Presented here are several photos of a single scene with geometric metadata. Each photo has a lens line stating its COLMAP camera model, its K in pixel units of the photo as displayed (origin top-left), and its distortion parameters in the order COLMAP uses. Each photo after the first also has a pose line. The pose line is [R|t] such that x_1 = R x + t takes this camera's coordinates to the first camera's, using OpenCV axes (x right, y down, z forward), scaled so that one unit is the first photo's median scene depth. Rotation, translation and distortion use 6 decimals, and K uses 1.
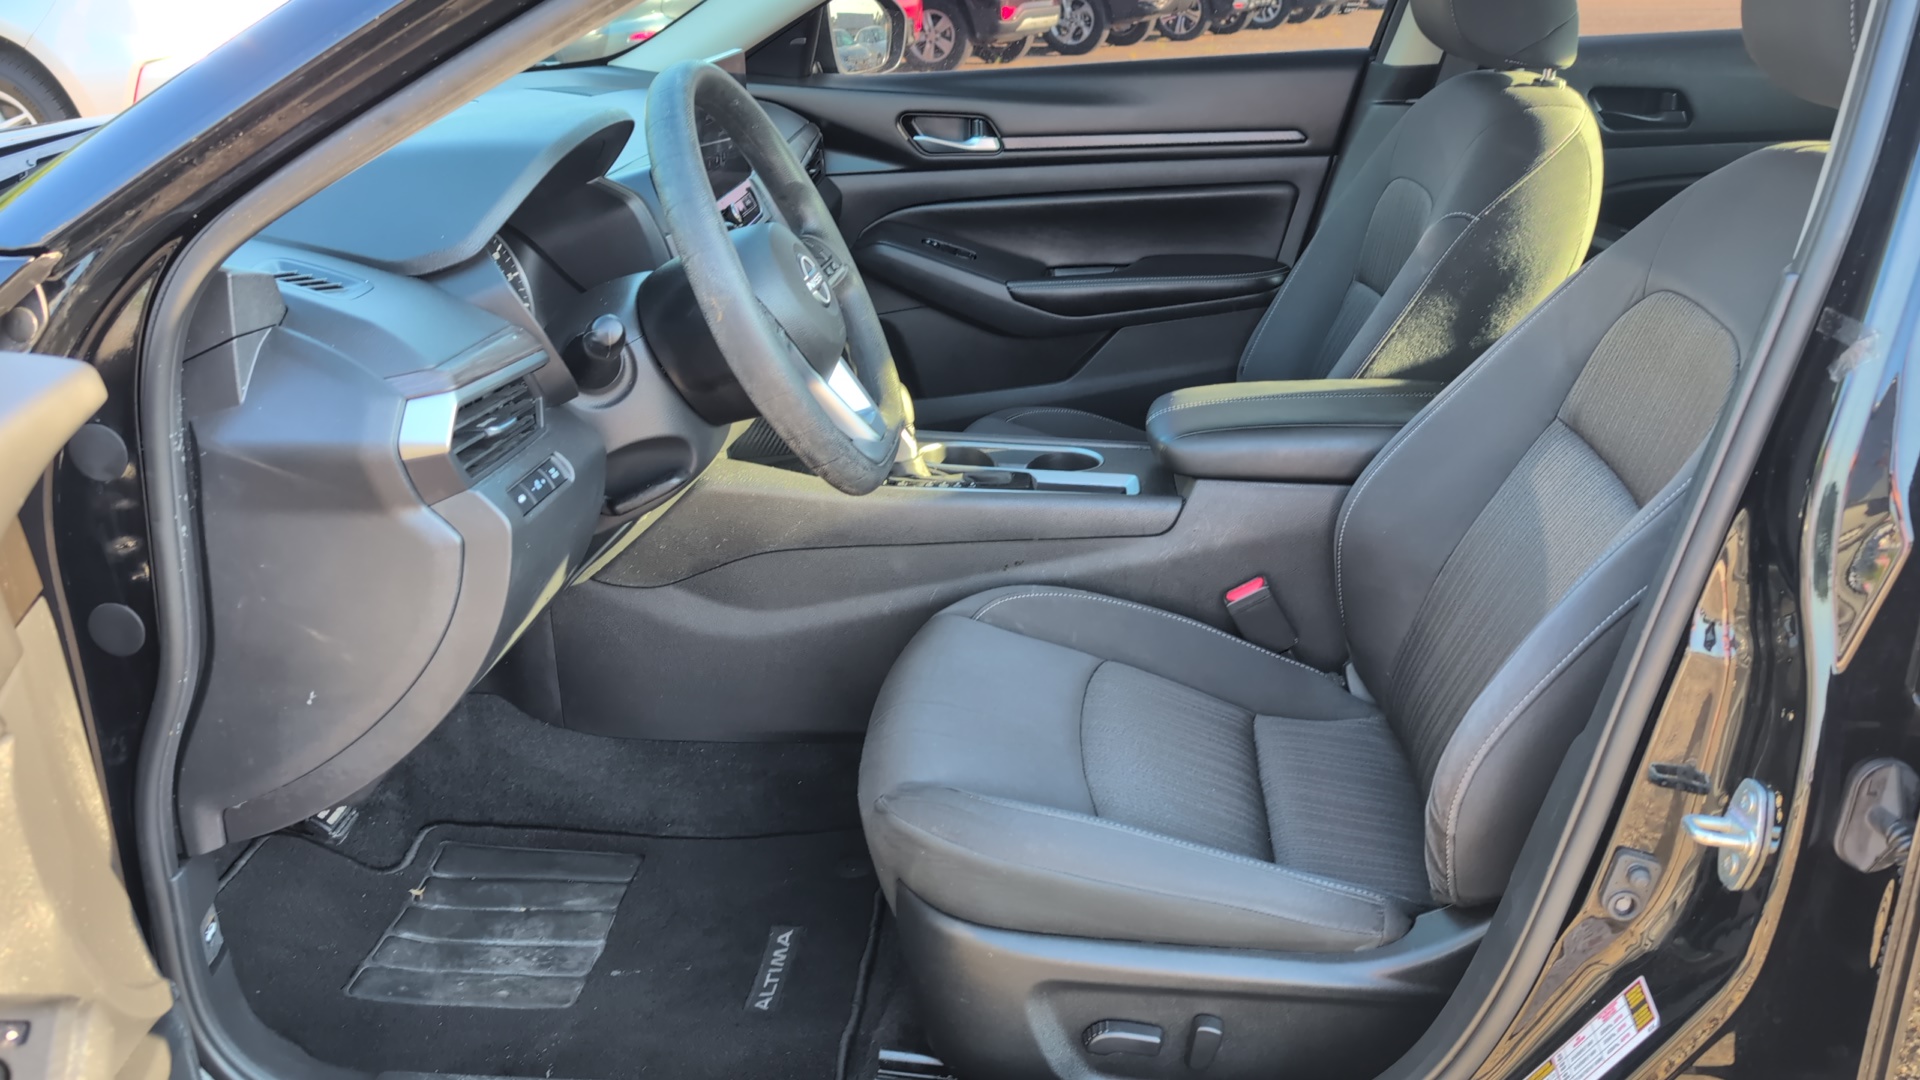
lens RADIAL K [[1618.0, 0, 960.0], [0, 1618.0, 540.0], [0, 0, 1]] dist [0.013672, -0.008924]
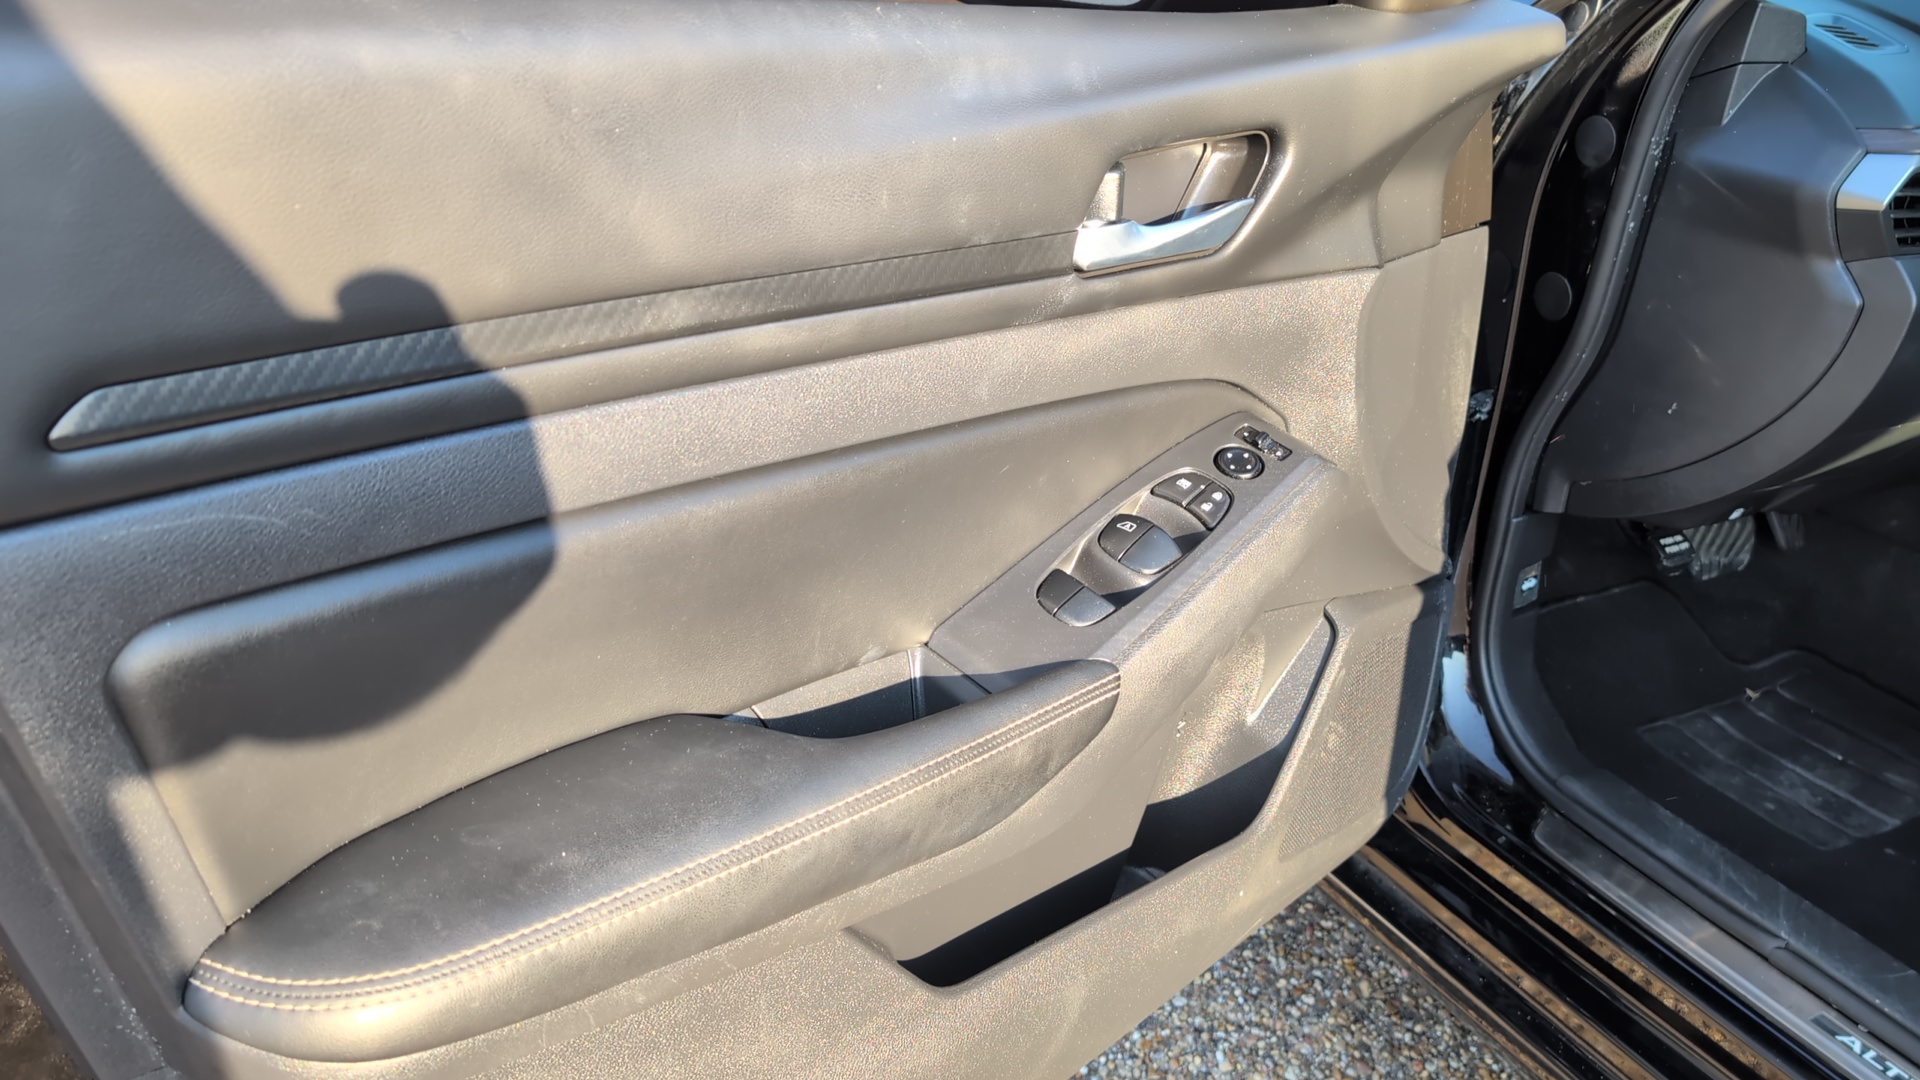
lens RADIAL K [[1618.0, 0, 960.0], [0, 1618.0, 540.0], [0, 0, 1]] dist [0.013672, -0.008924]
pose [[0.517427, 0.382447, -0.765509, 0.217715], [-0.331702, 0.914269, 0.232562, 0.080311], [0.788824, 0.133587, 0.599926, -0.029302]]
